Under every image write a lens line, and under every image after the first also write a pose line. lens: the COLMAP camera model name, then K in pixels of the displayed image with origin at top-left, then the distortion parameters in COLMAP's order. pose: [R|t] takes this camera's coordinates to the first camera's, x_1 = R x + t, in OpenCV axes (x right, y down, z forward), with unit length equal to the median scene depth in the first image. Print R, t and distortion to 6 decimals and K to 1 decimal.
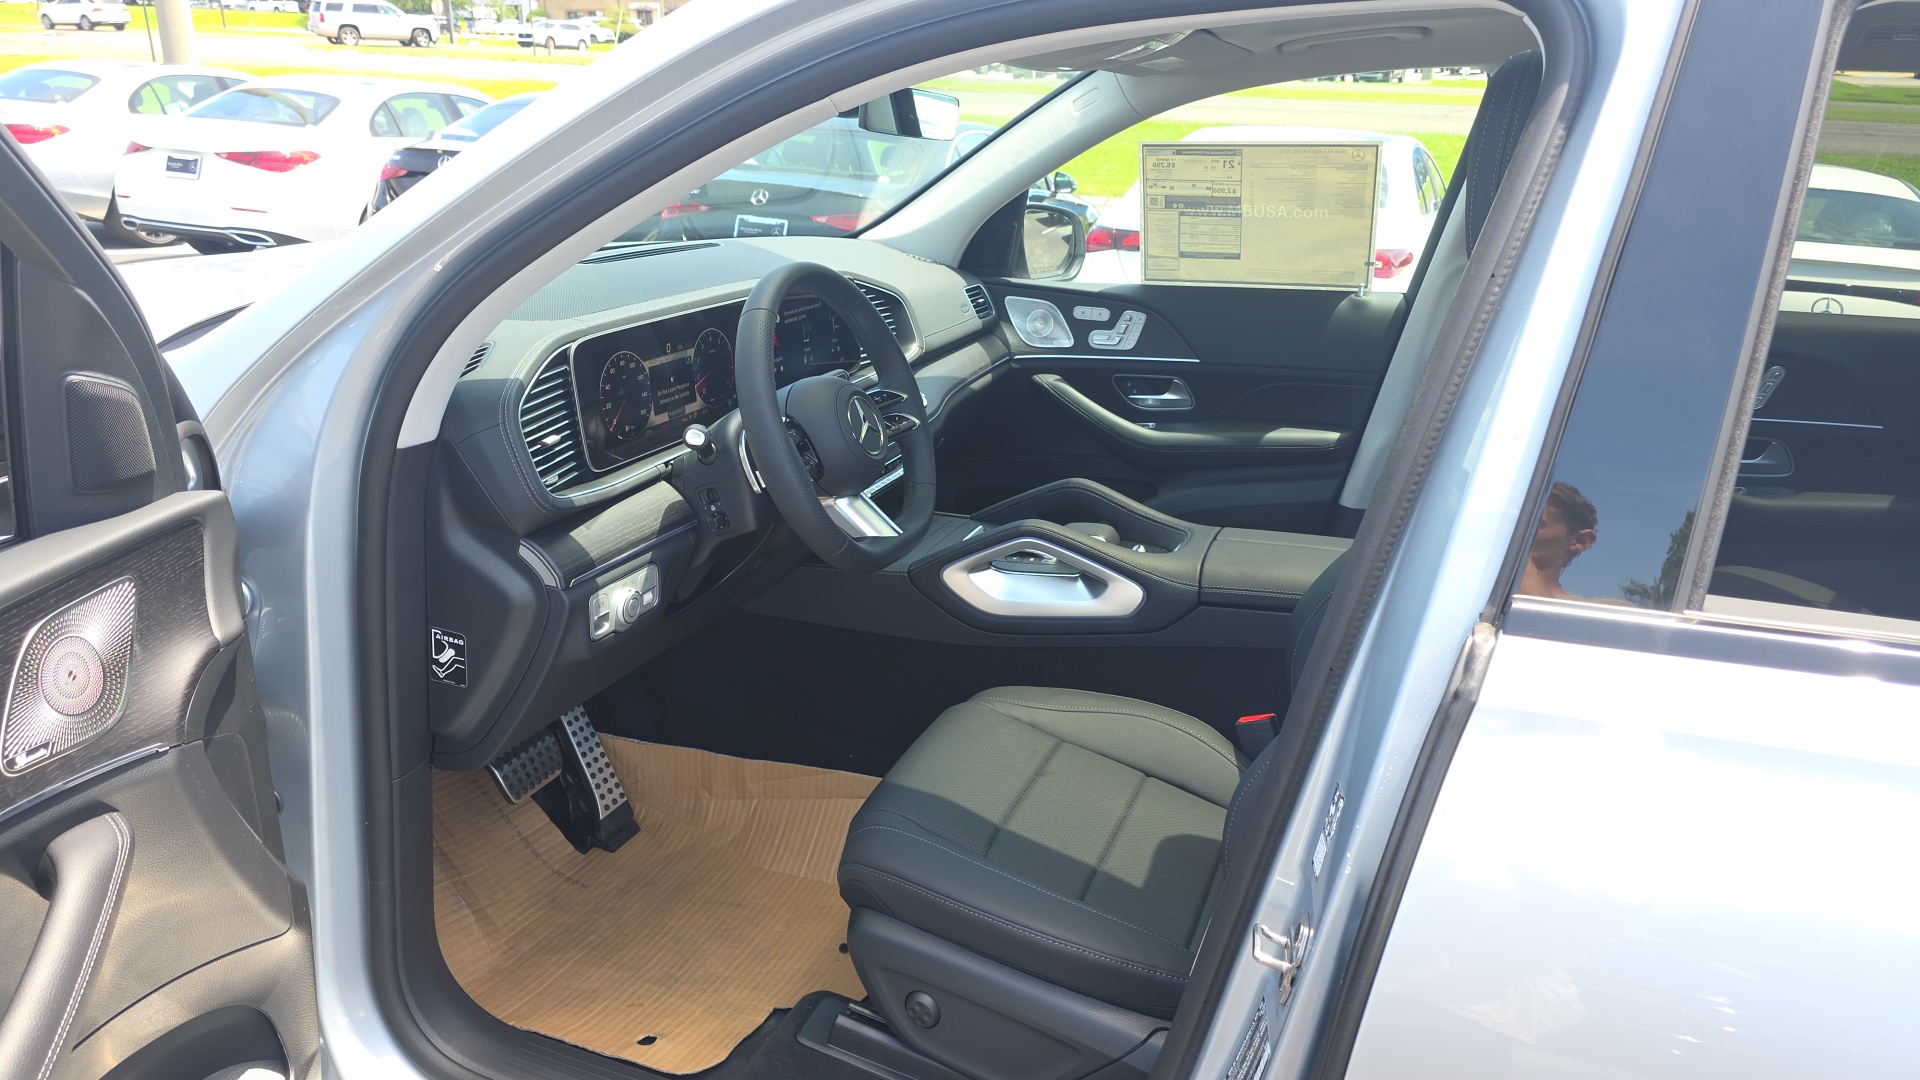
lens RADIAL K [[1304.0, 0, 971.6], [0, 1304.0, 519.0], [0, 0, 1]] dist [0.057492, -0.063868]
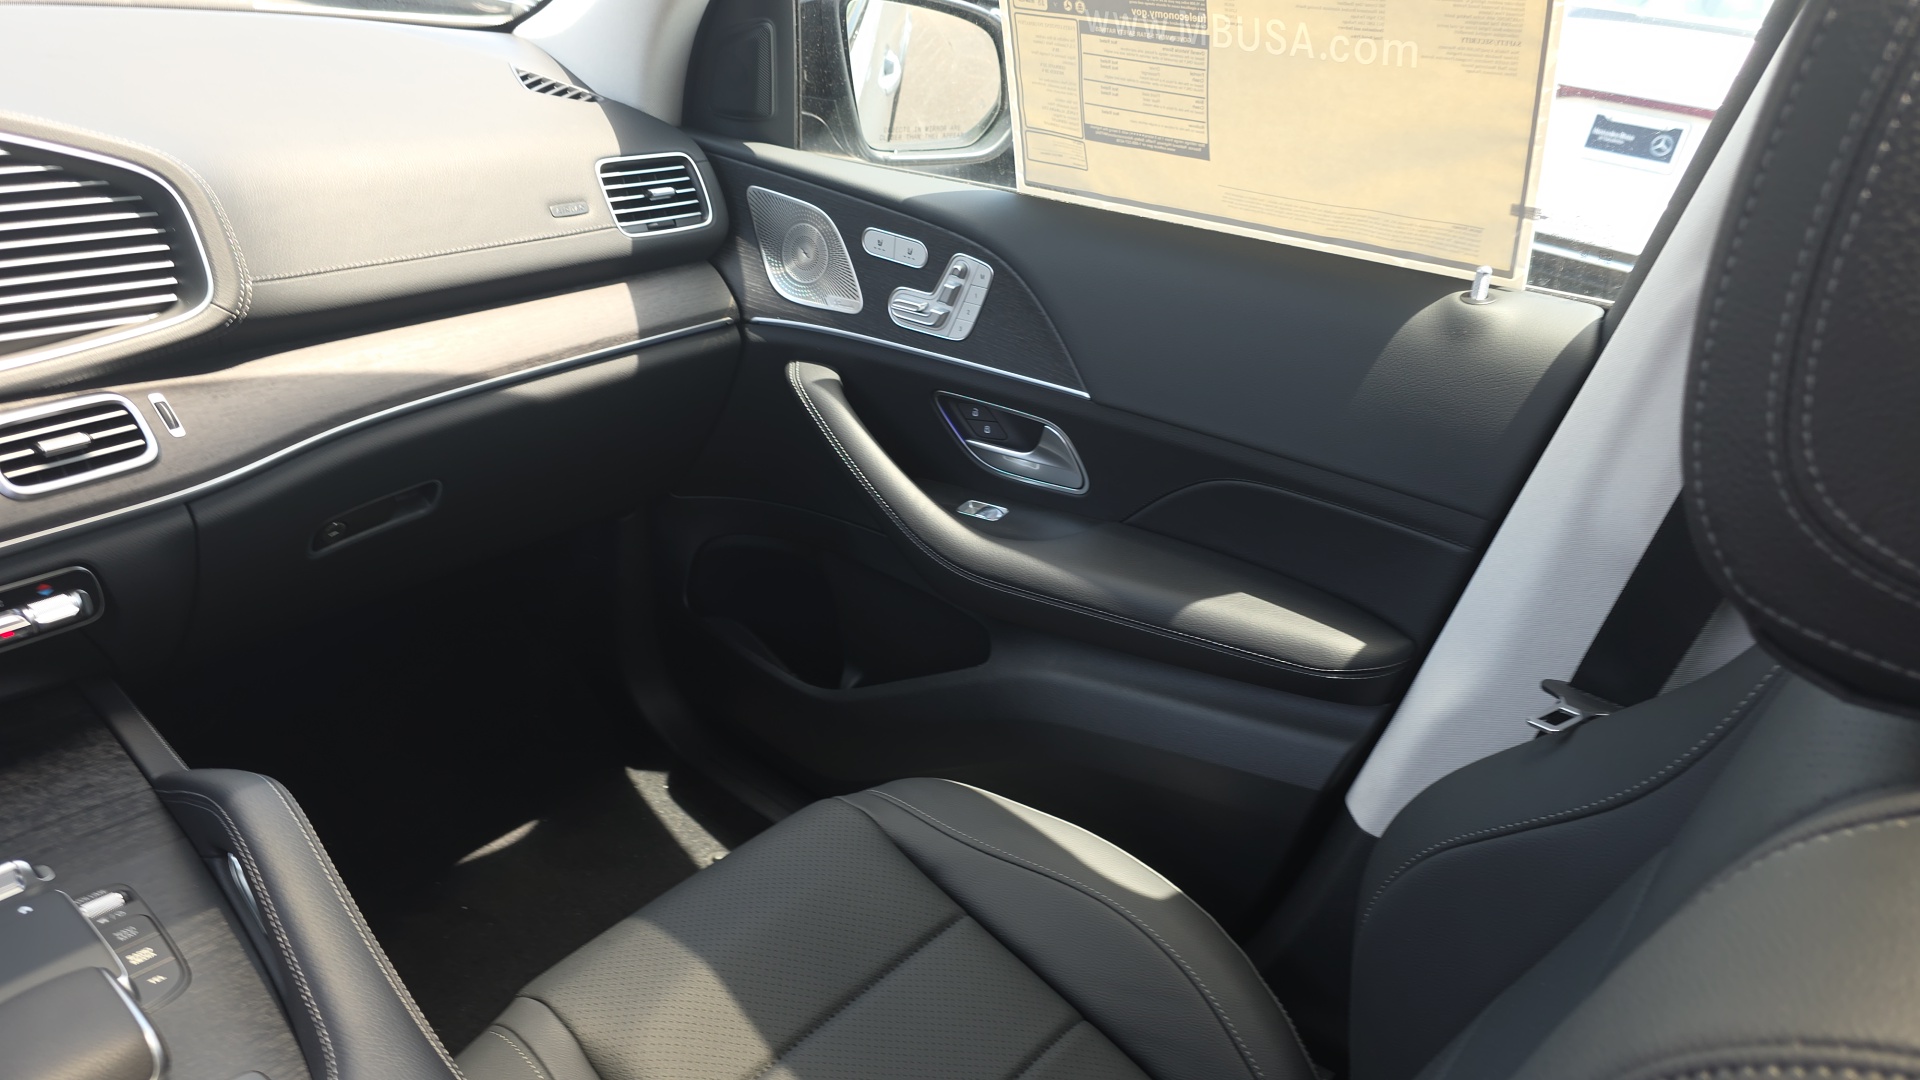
lens RADIAL K [[1304.0, 0, 991.5], [0, 1304.0, 553.4], [0, 0, 1]] dist [0.057492, -0.063868]
pose [[0.942528, 0.186551, -0.277200, 0.281563], [-0.141894, 0.974575, 0.173409, -0.144955], [0.302501, -0.124110, 0.945034, 0.603755]]
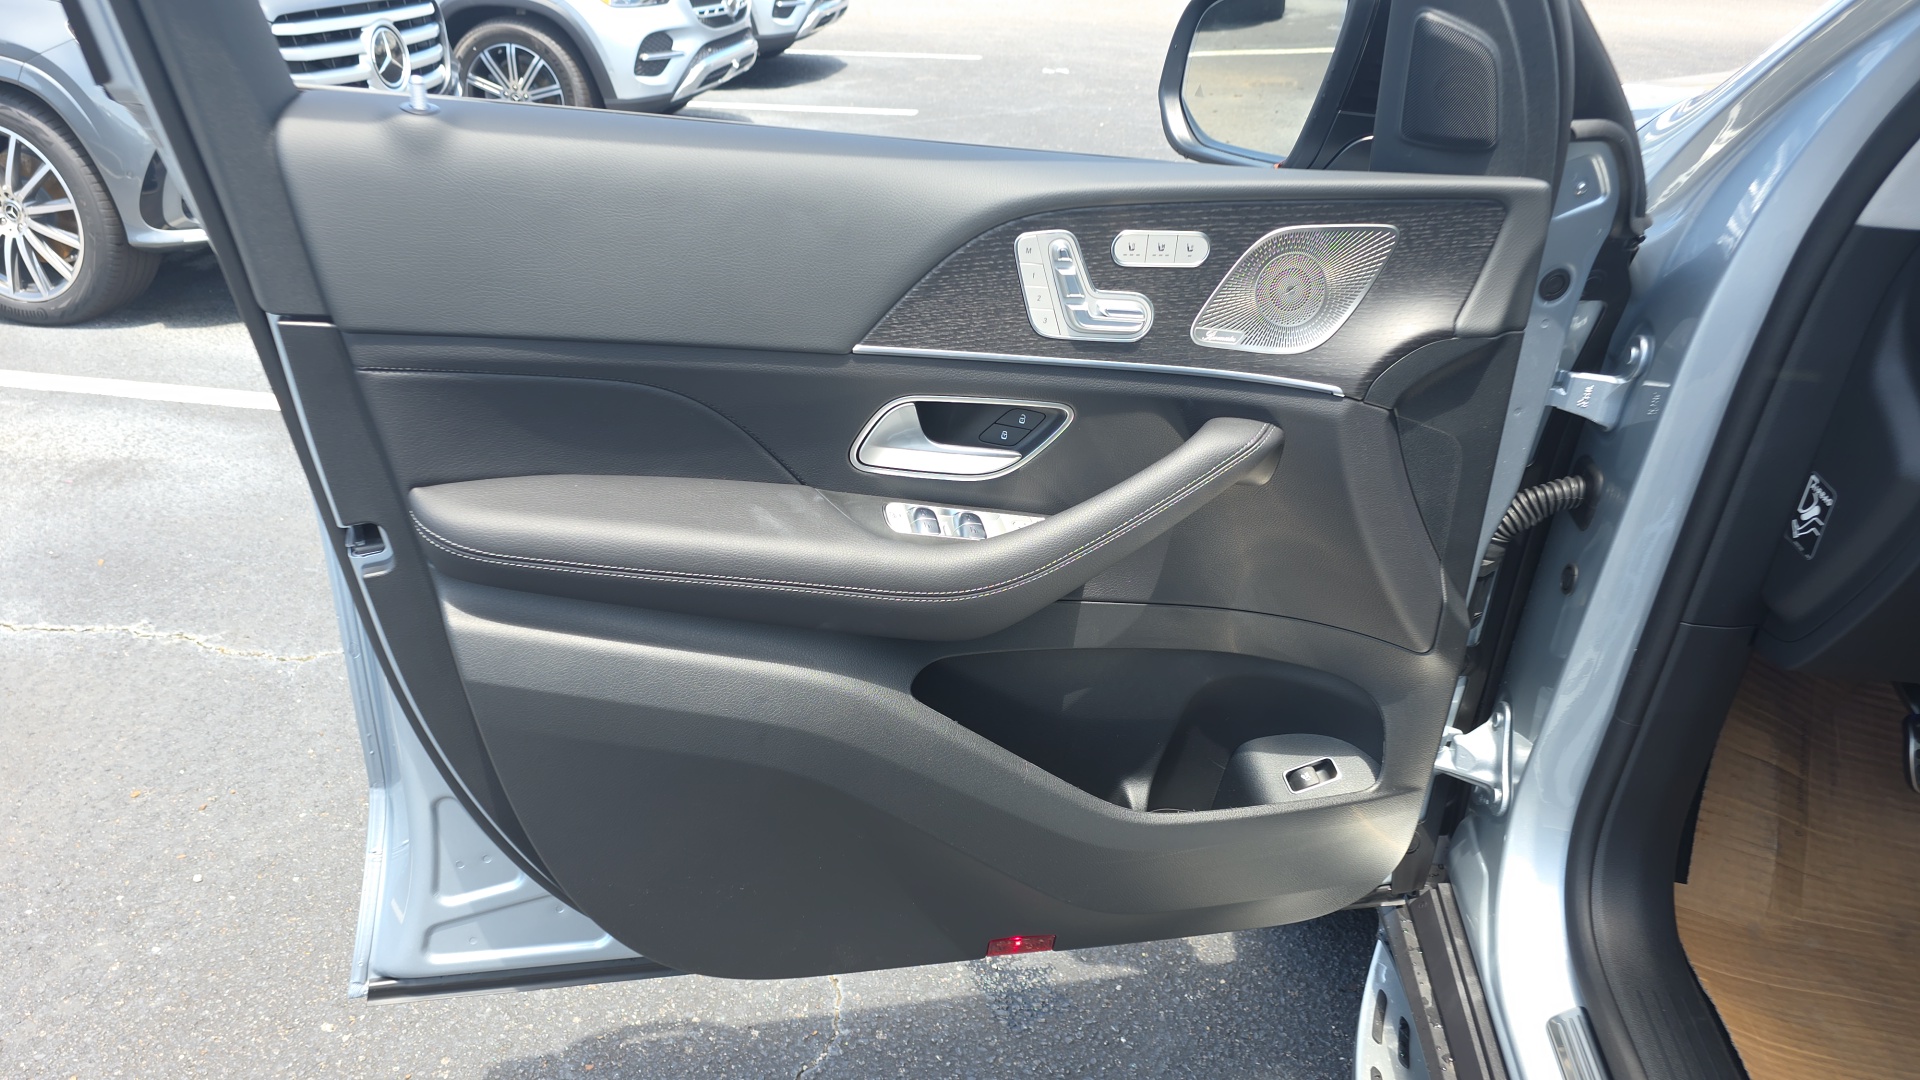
lens RADIAL K [[1304.0, 0, 902.8], [0, 1304.0, 555.0], [0, 0, 1]] dist [0.057492, -0.063868]
pose [[0.192775, 0.409238, -0.891831, 0.115383], [-0.312477, 0.887165, 0.339553, 0.015590], [0.930159, 0.213219, 0.298901, 0.148921]]
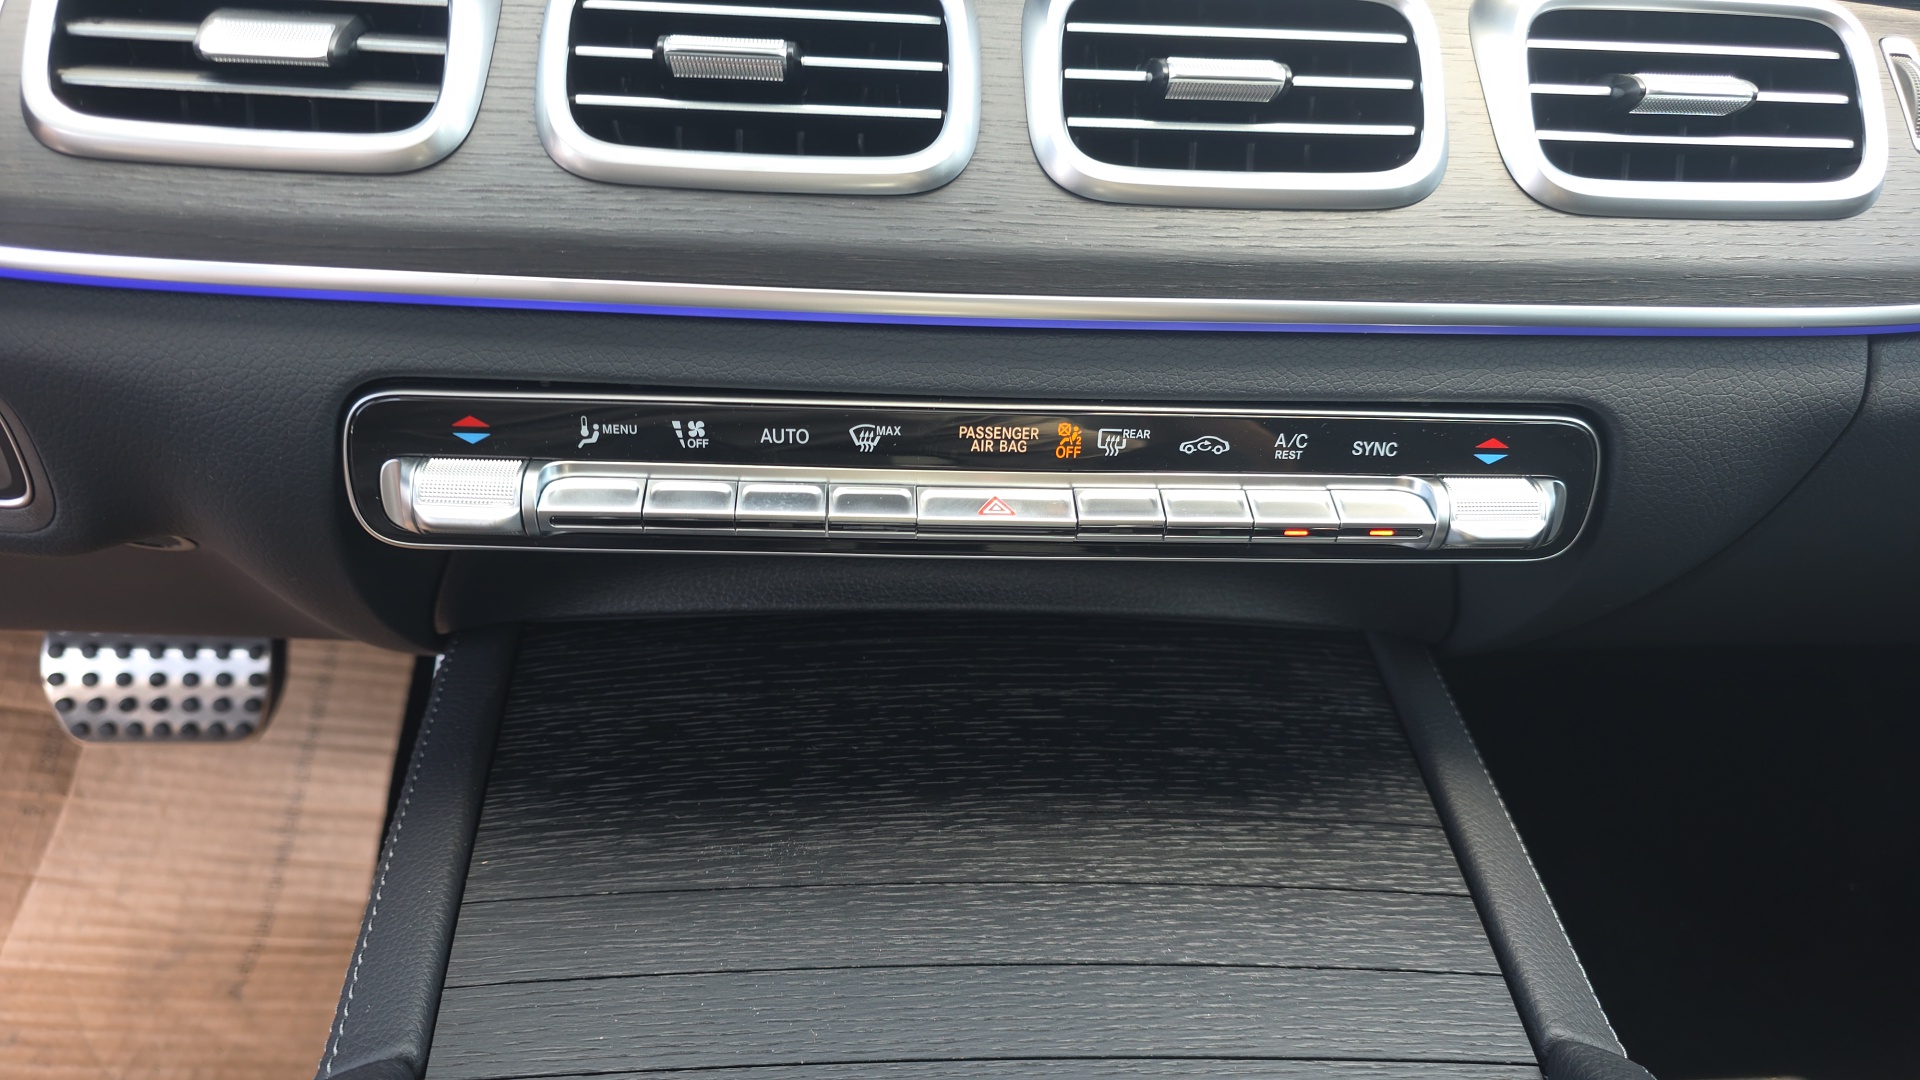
lens RADIAL K [[1304.0, 0, 964.2], [0, 1304.0, 544.0], [0, 0, 1]] dist [0.057492, -0.063868]
pose [[0.389898, 0.497584, -0.774848, 0.048791], [-0.314866, 0.862762, 0.395602, -0.070760], [0.865355, 0.089729, 0.493061, 0.739368]]
